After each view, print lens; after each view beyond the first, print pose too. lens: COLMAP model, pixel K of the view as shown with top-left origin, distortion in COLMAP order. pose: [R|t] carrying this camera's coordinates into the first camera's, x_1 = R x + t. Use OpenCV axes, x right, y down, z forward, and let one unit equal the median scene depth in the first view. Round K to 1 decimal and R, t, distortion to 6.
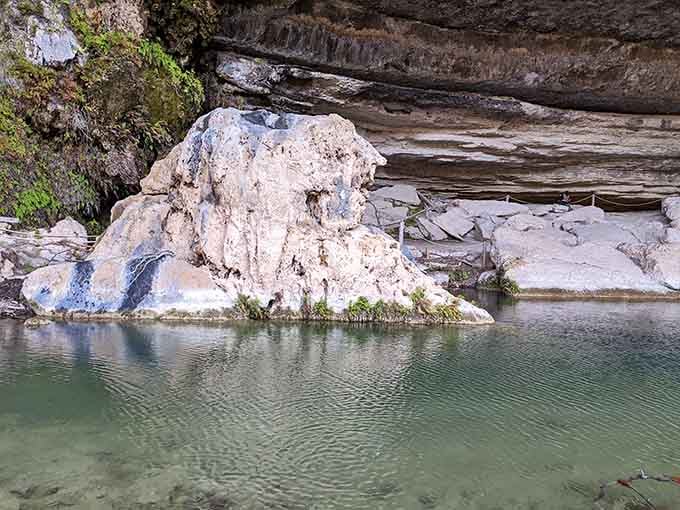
lens RADIAL K [[500.8, 0, 340.0], [0, 500.8, 255.0], [0, 0, 1]] dist [0.077162, -0.076945]
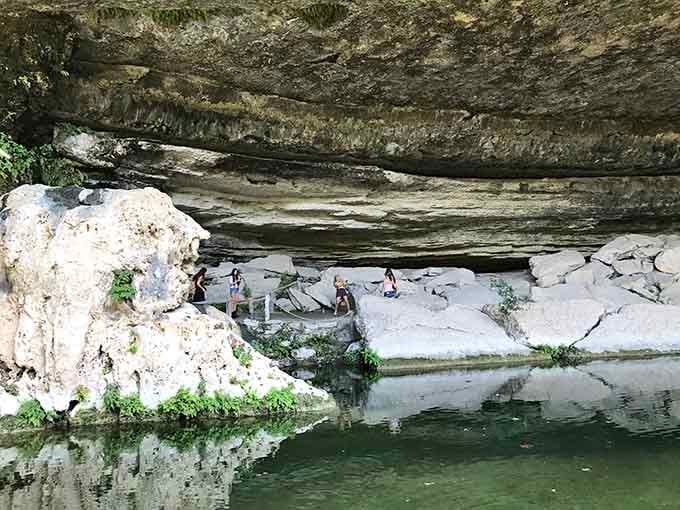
lens RADIAL K [[500.8, 0, 340.0], [0, 500.8, 255.0], [0, 0, 1]] dist [0.077162, -0.076945]
pose [[0.991752, -0.047982, 0.118849, 0.143874], [0.063278, 0.989692, -0.128474, -0.009939], [-0.111460, 0.134935, 0.984566, 0.042080]]
